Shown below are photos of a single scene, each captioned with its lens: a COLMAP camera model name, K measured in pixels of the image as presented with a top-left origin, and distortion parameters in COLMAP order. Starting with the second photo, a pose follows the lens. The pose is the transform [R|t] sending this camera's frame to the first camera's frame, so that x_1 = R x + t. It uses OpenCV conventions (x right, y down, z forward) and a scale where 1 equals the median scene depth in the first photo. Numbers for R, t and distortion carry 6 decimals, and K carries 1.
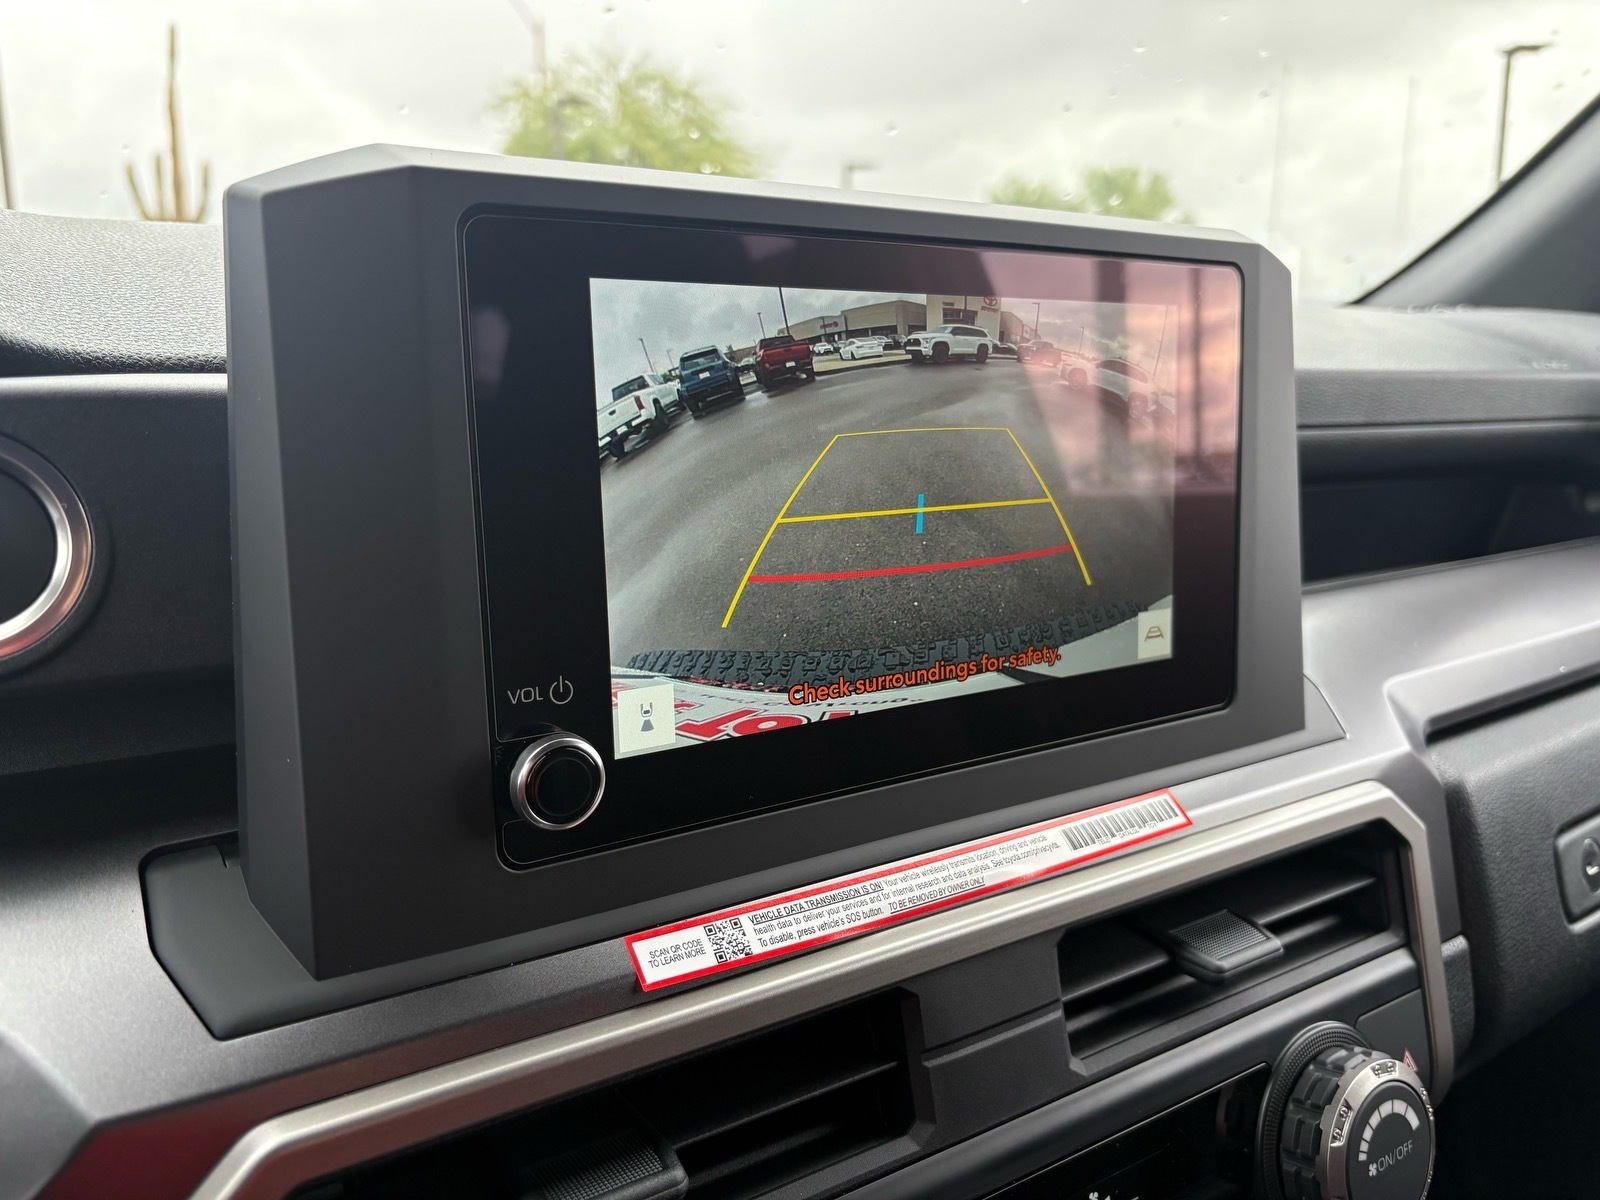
lens RADIAL K [[1233.7, 0, 803.1], [0, 1233.7, 603.8], [0, 0, 1]] dist [0.039147, -0.037218]
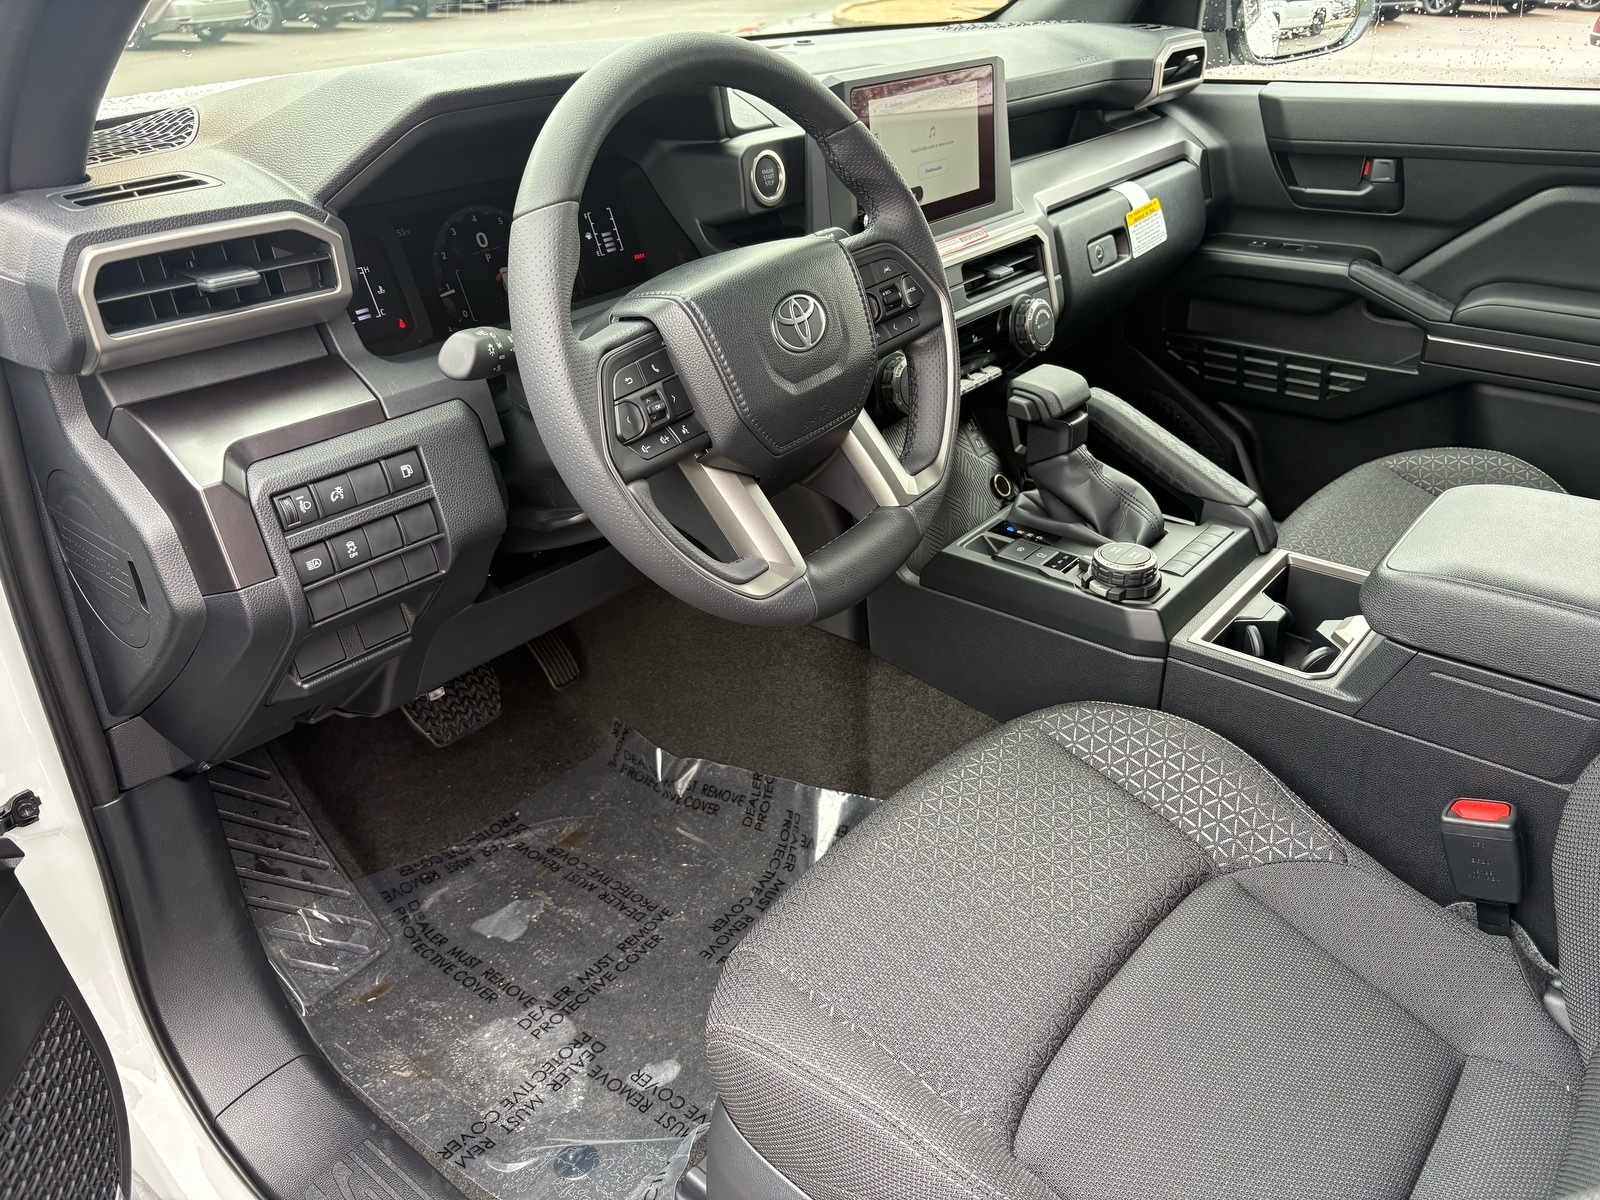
lens RADIAL K [[1233.7, 0, 803.1], [0, 1233.7, 603.8], [0, 0, 1]] dist [0.039147, -0.037218]
pose [[0.955247, -0.178048, 0.236223, -1.129552], [0.103125, 0.948915, 0.298204, 0.058779], [-0.277251, -0.260498, 0.924810, -2.230601]]
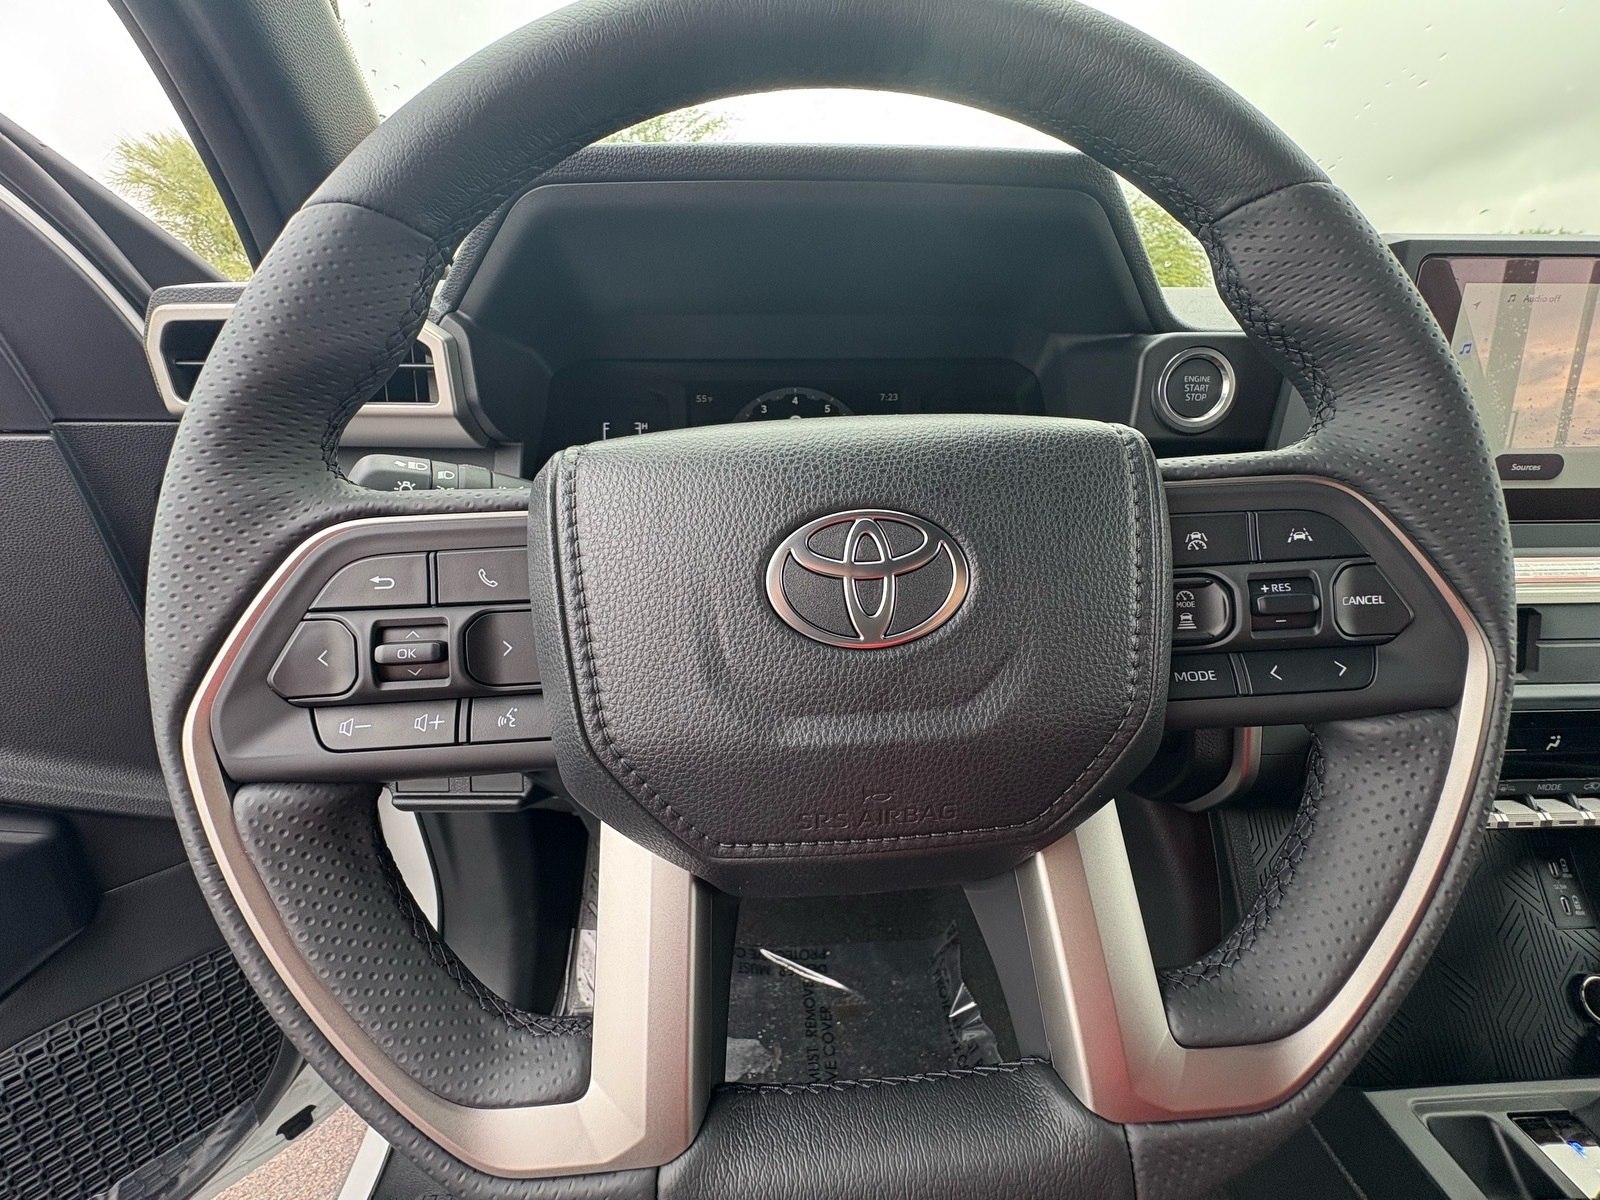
lens RADIAL K [[637.0, 0, 800.7], [0, 637.0, 594.0], [0, 0, 1]] dist [0.001845, 0.000581]
pose [[0.850423, 0.152968, -0.503370, -0.365072], [-0.093950, 0.985573, 0.140778, 0.187601], [0.517643, -0.072429, 0.852526, -0.525490]]
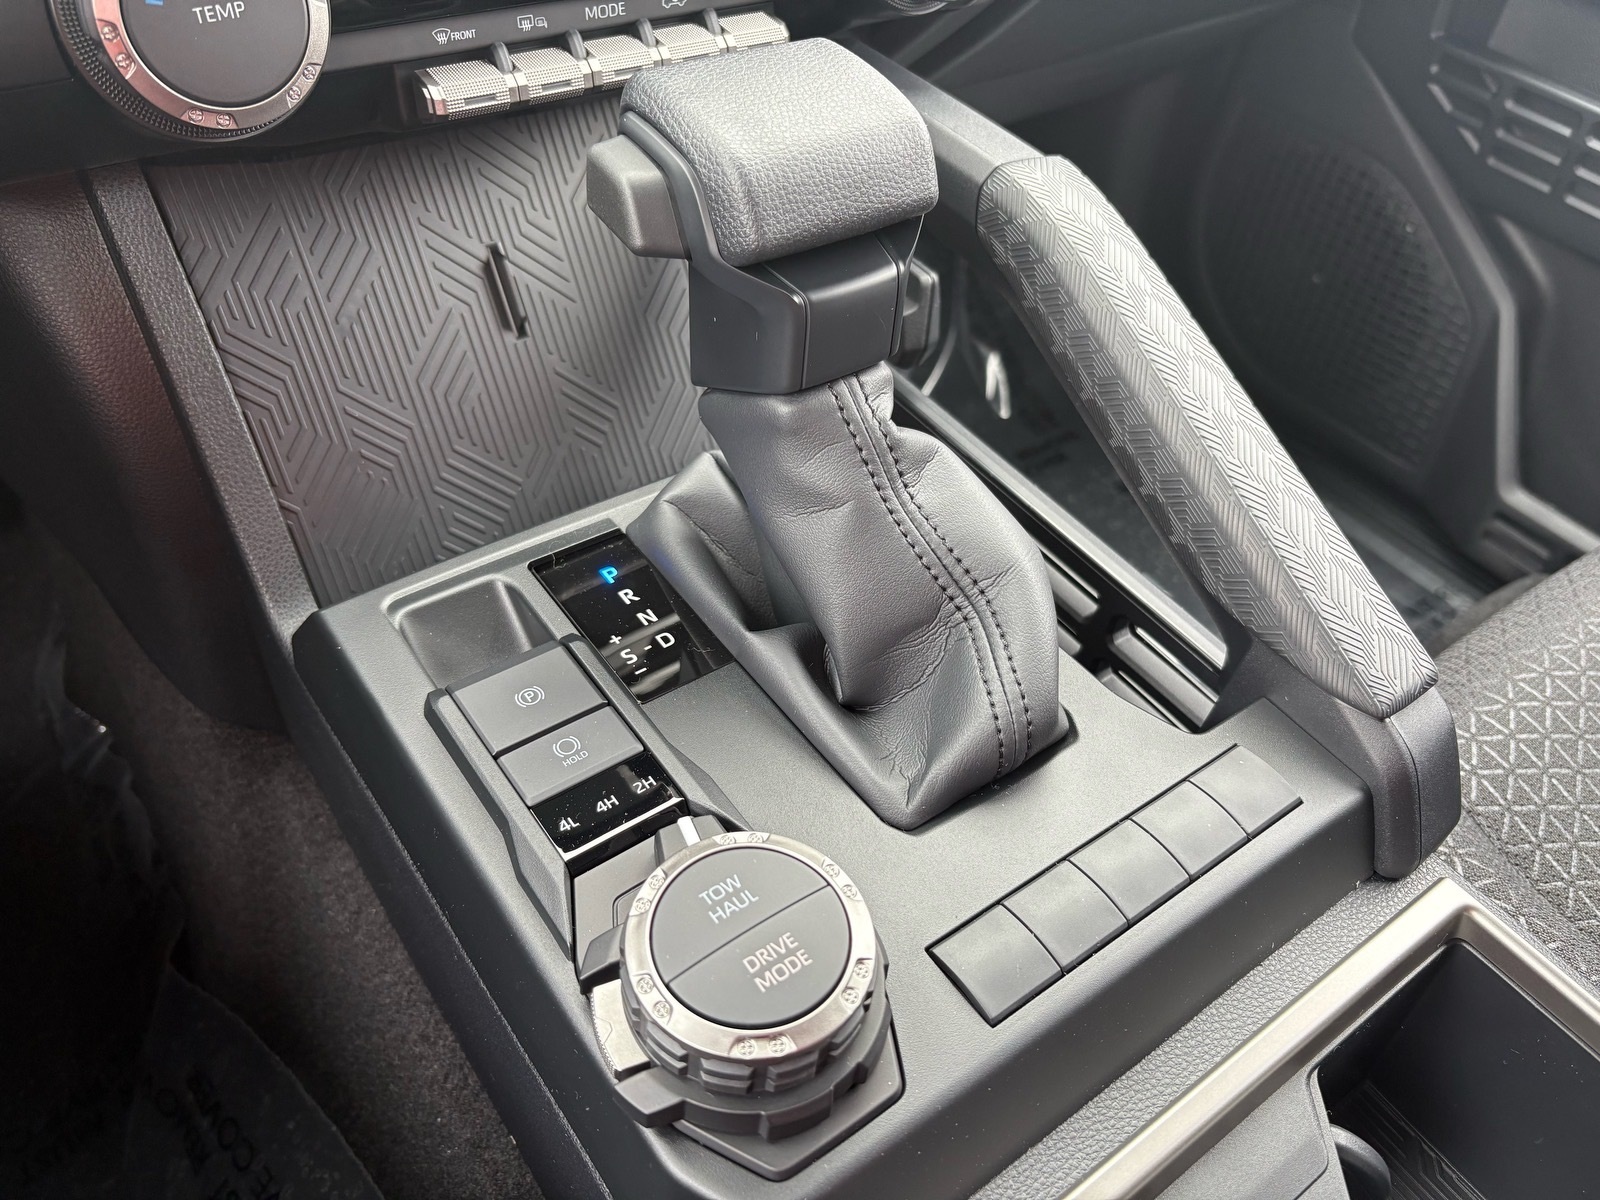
lens RADIAL K [[1240.9, 0, 803.8], [0, 1240.9, 579.4], [0, 0, 1]] dist [0.044328, -0.067752]
pose [[0.996565, 0.023998, 0.079255, 0.227193], [-0.062221, 0.848551, 0.525442, 0.342722], [-0.054642, -0.528569, 0.847130, -0.280275]]
